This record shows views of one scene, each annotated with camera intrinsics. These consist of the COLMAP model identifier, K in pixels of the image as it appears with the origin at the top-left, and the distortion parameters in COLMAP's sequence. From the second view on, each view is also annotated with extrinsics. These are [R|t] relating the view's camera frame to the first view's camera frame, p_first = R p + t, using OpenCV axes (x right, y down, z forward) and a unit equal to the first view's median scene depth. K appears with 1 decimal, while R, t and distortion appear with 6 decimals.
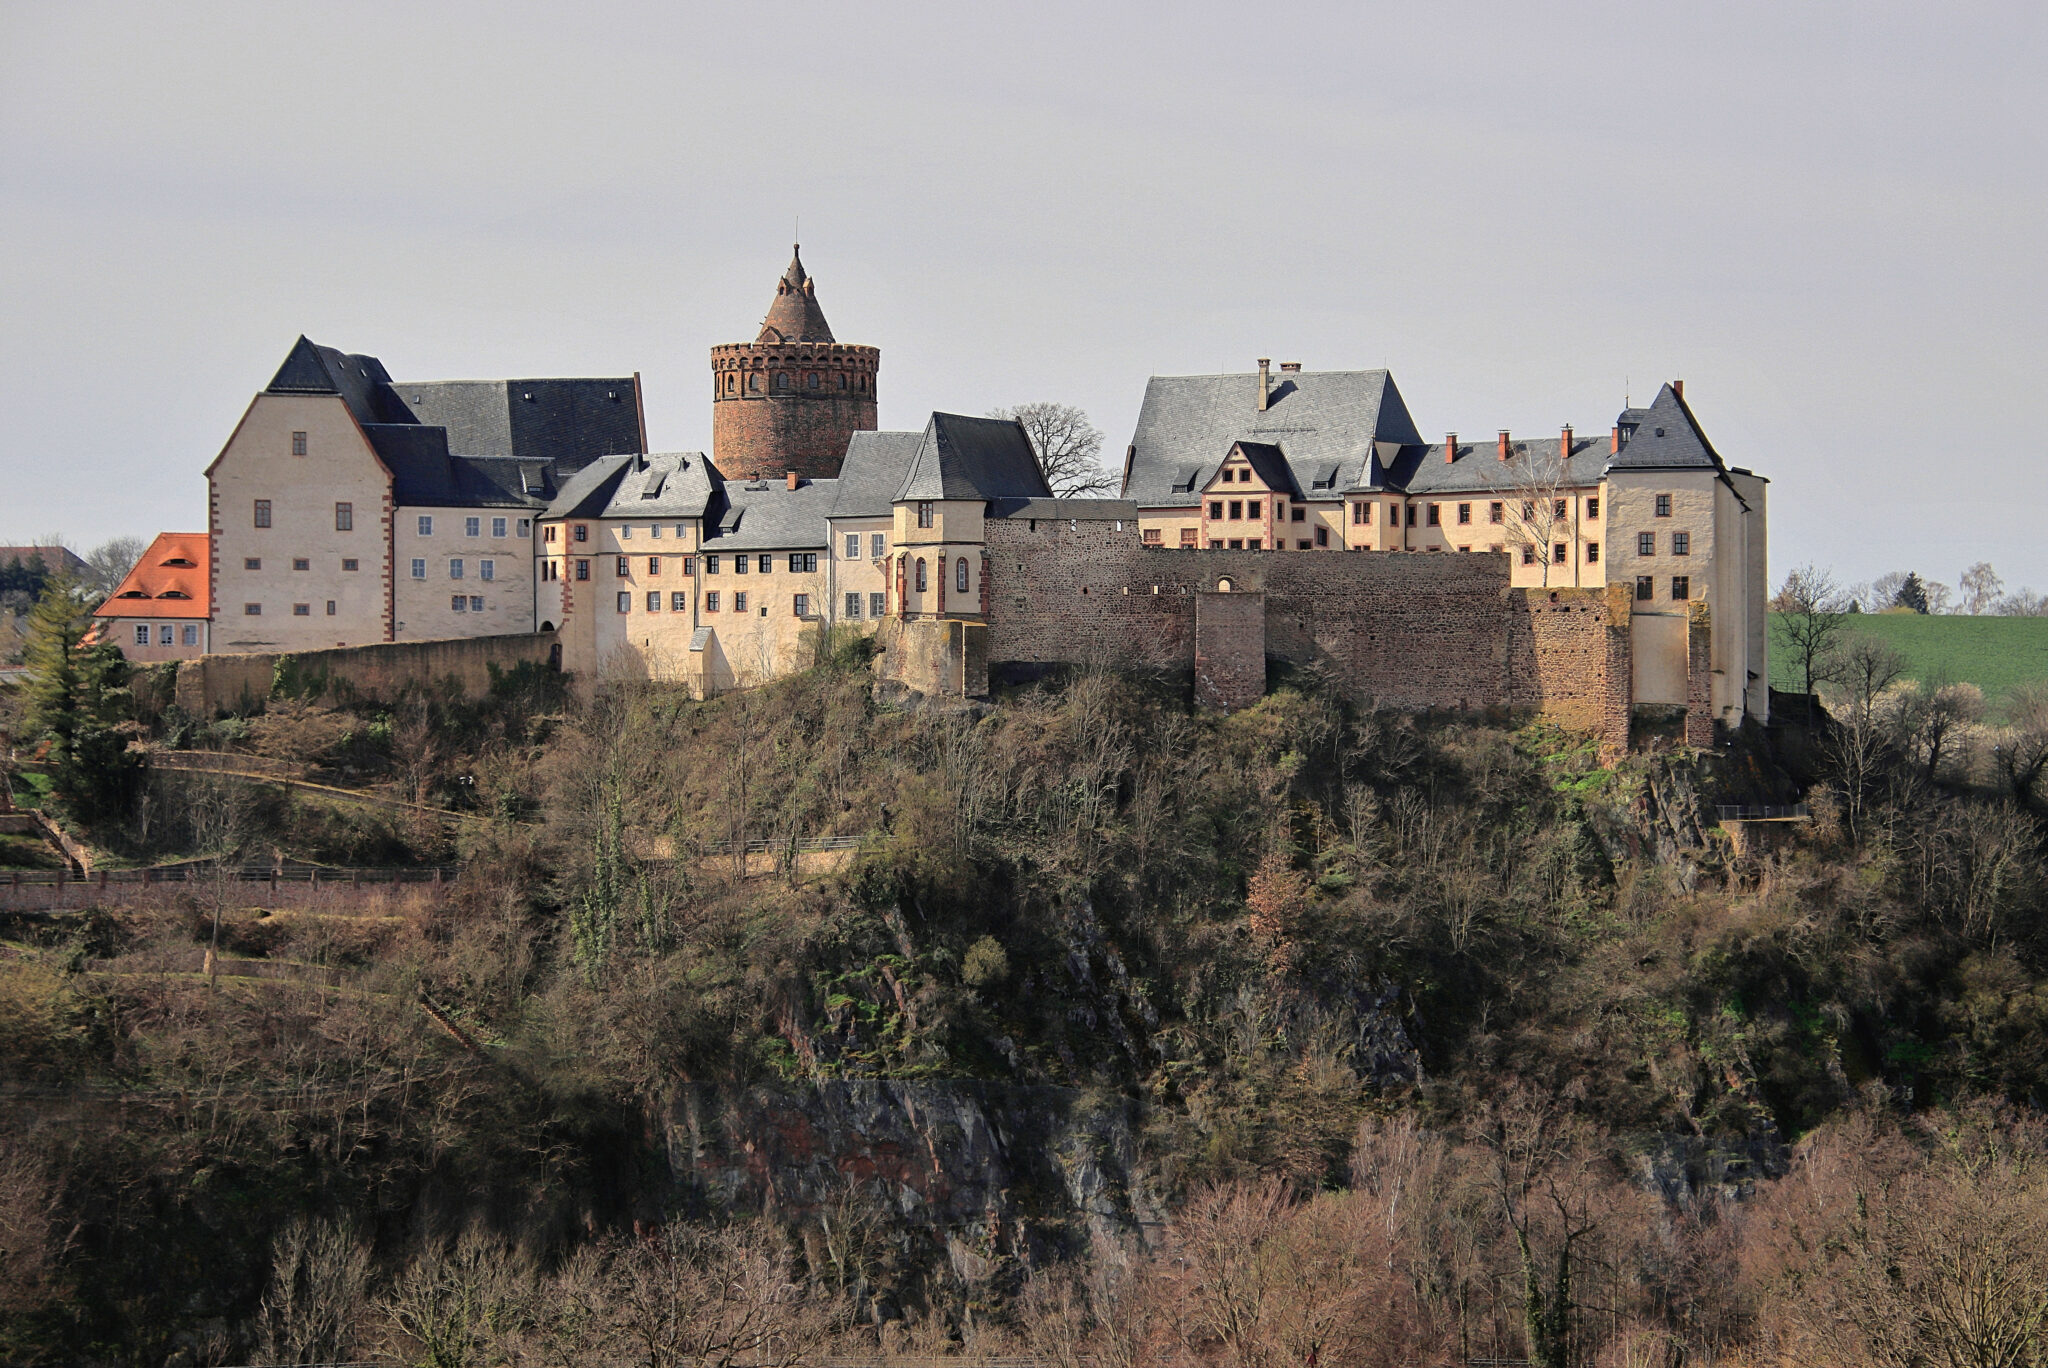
lens RADIAL K [[4559.2, 0, 1024.0], [0, 4559.2, 684.0], [0, 0, 1]] dist [0.013332, 0.035153]
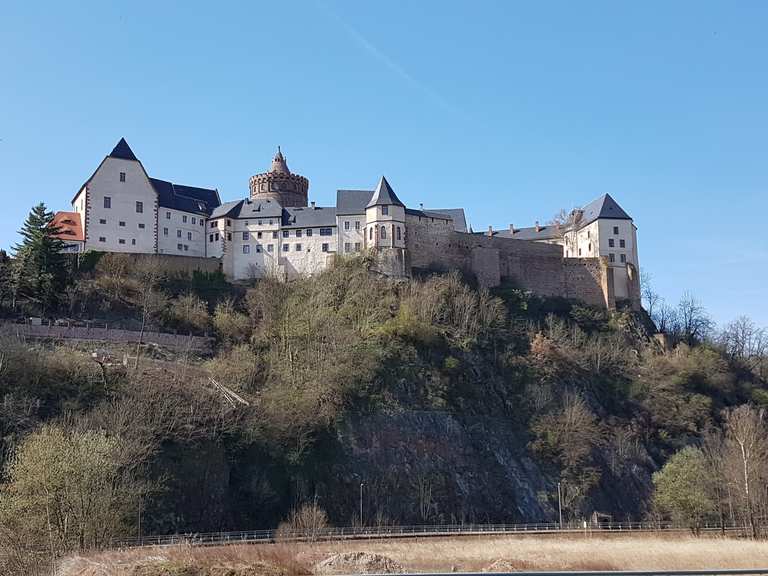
lens RADIAL K [[953.4, 0, 384.0], [0, 953.4, 288.0], [0, 0, 1]] dist [-0.003609, -0.002356]
pose [[0.944647, 0.049080, 0.324396, -0.191152], [-0.000152, 0.988813, -0.149162, 0.086124], [-0.328088, 0.140856, 0.934087, 0.474679]]
